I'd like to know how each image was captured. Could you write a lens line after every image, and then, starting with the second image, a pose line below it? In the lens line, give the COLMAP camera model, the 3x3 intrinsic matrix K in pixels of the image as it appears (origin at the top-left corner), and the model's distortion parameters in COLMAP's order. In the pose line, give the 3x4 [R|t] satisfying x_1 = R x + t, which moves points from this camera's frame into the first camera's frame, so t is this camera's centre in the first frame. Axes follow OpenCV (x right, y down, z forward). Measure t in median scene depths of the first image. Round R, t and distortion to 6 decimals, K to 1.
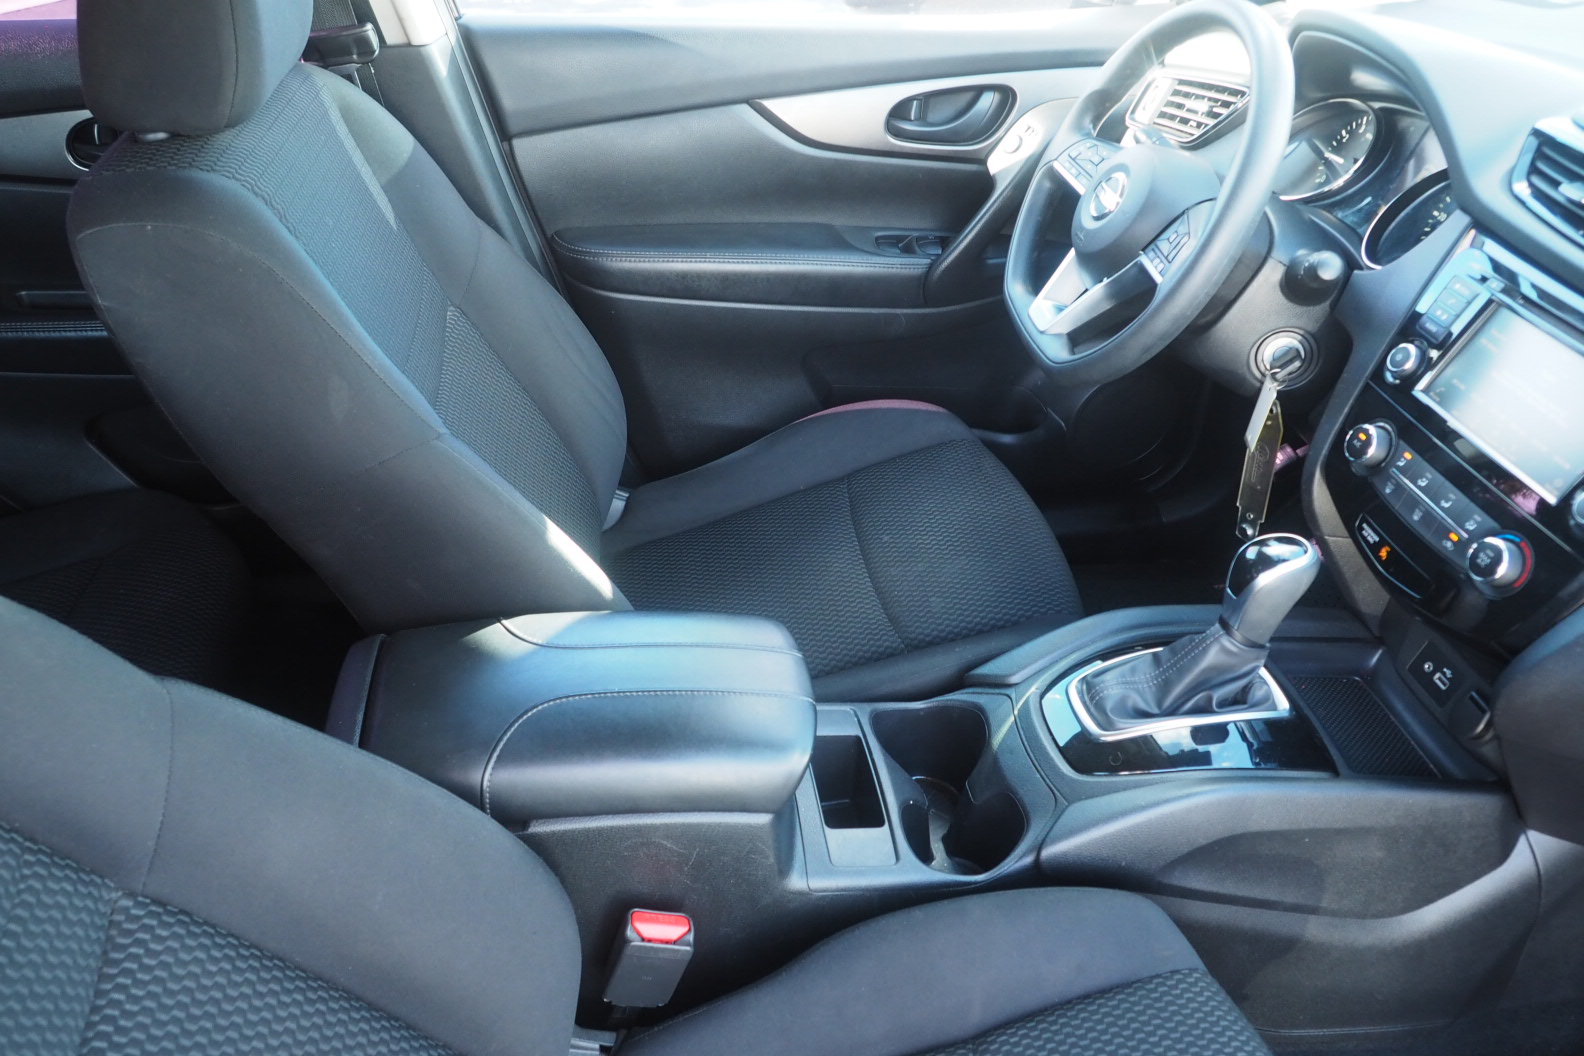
lens RADIAL K [[1174.8, 0, 795.4], [0, 1174.8, 527.7], [0, 0, 1]] dist [-0.013025, 0.002264]
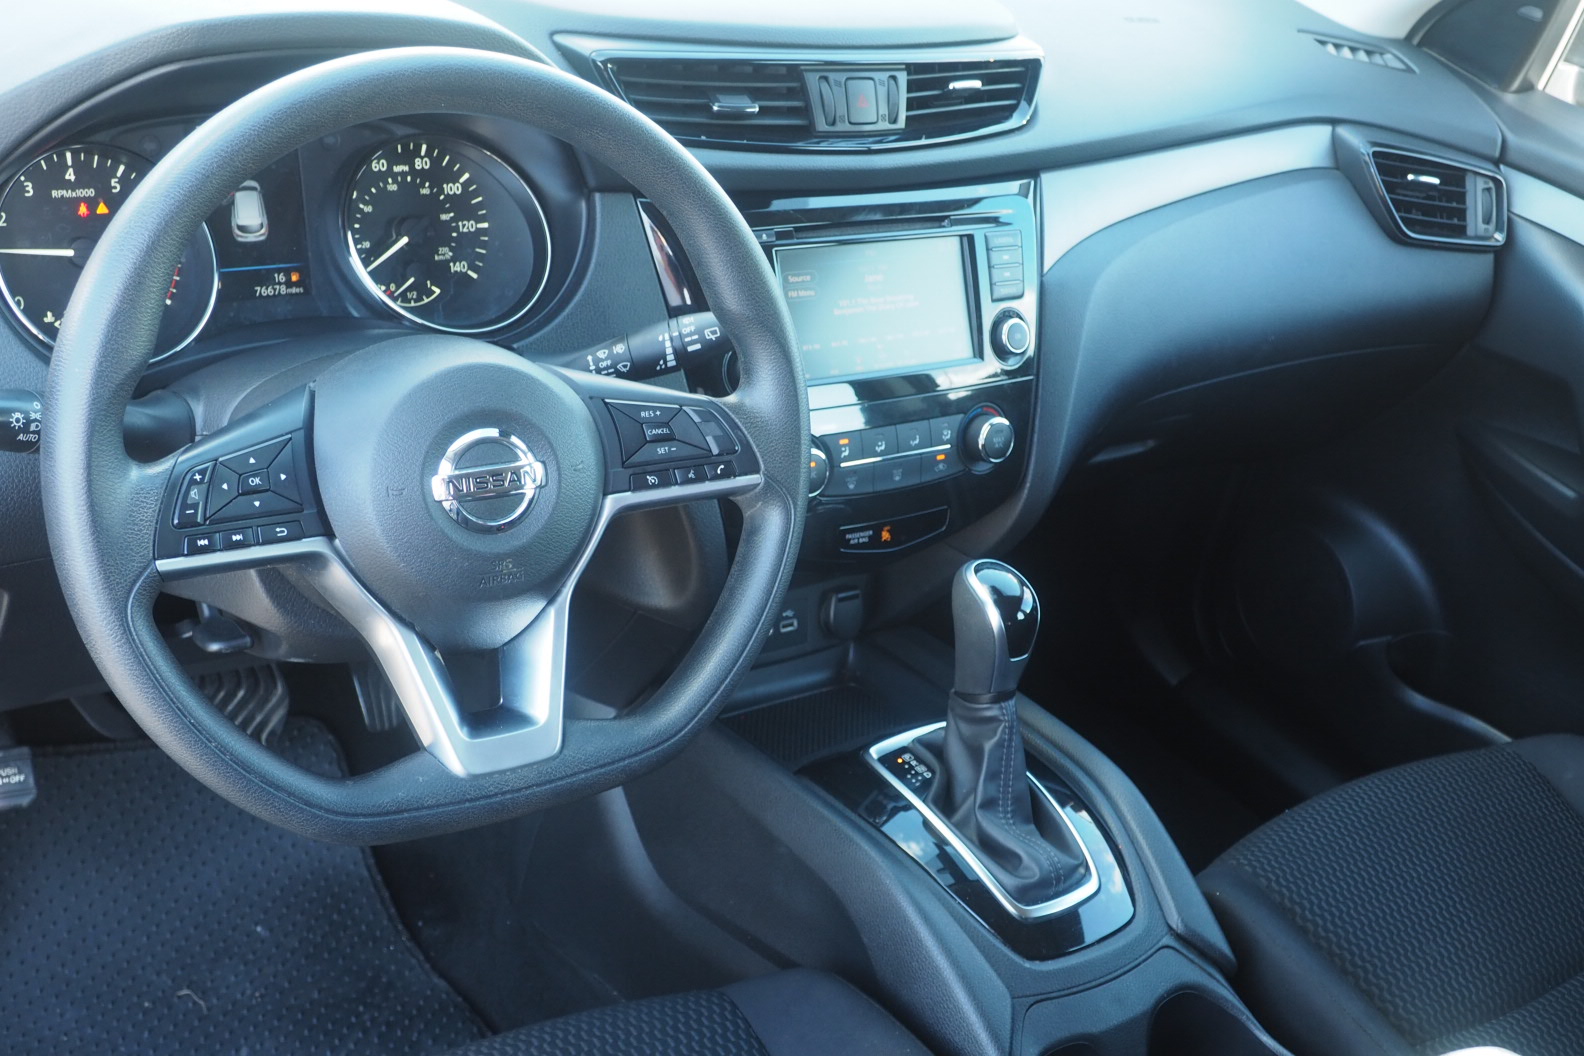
lens RADIAL K [[1702.6, 0, 790.4], [0, 1702.6, 534.2], [0, 0, 1]] dist [-0.001214, 0.000000]
pose [[-0.420553, -0.530415, 0.736068, -0.384283], [0.355762, 0.649916, 0.671597, -0.836646], [-0.834607, 0.544307, -0.084622, 1.155854]]
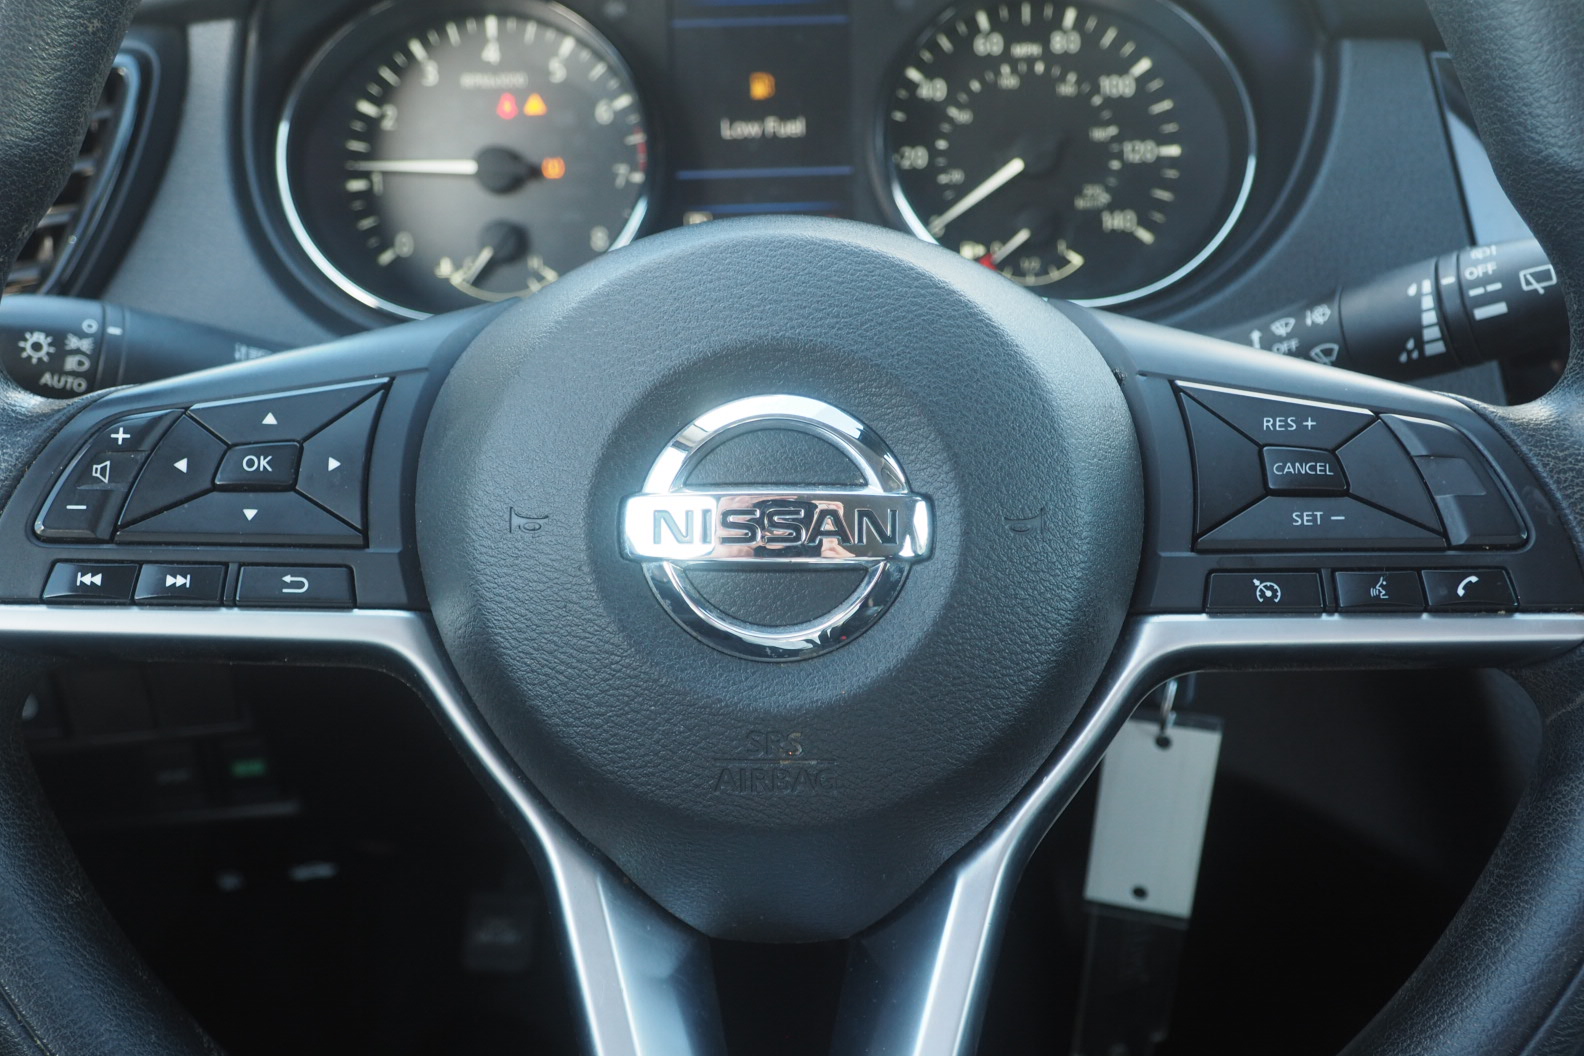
lens RADIAL K [[1567.5, 0, 808.5], [0, 1567.5, 522.6], [0, 0, 1]] dist [-0.014938, 0.000000]
pose [[0.124229, -0.463229, 0.877488, 0.050977], [0.580491, 0.751142, 0.314349, -0.429253], [-0.804734, 0.470323, 0.362214, 1.077167]]
